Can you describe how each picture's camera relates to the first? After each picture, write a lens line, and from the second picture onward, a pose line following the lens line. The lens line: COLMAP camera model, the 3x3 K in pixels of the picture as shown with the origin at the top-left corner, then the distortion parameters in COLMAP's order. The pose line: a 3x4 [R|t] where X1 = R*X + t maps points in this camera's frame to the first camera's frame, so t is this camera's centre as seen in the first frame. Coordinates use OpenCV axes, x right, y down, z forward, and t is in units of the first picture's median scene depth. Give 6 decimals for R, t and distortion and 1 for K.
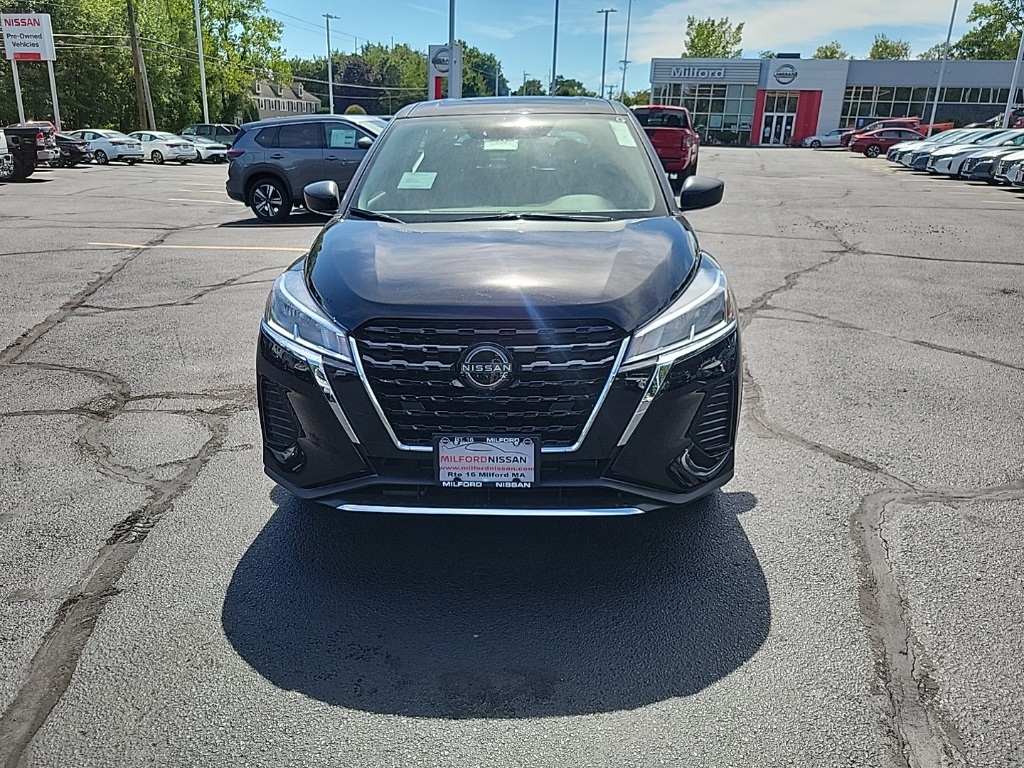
lens RADIAL K [[777.9, 0, 506.3], [0, 777.9, 386.9], [0, 0, 1]] dist [0.030829, -0.011085]
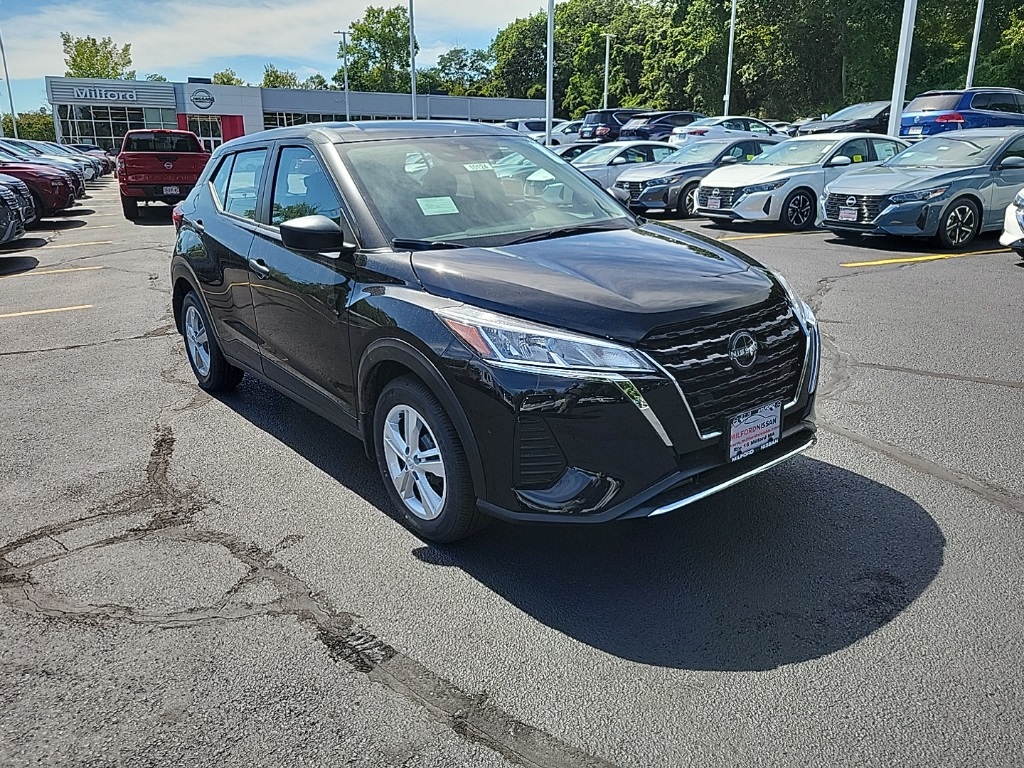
lens RADIAL K [[777.9, 0, 503.5], [0, 777.9, 387.2], [0, 0, 1]] dist [0.030829, -0.011085]
pose [[0.754847, -0.212393, 0.620561, -0.566829], [0.229235, 0.971883, 0.053796, -0.064114], [-0.614539, 0.101647, 0.782311, 0.173431]]
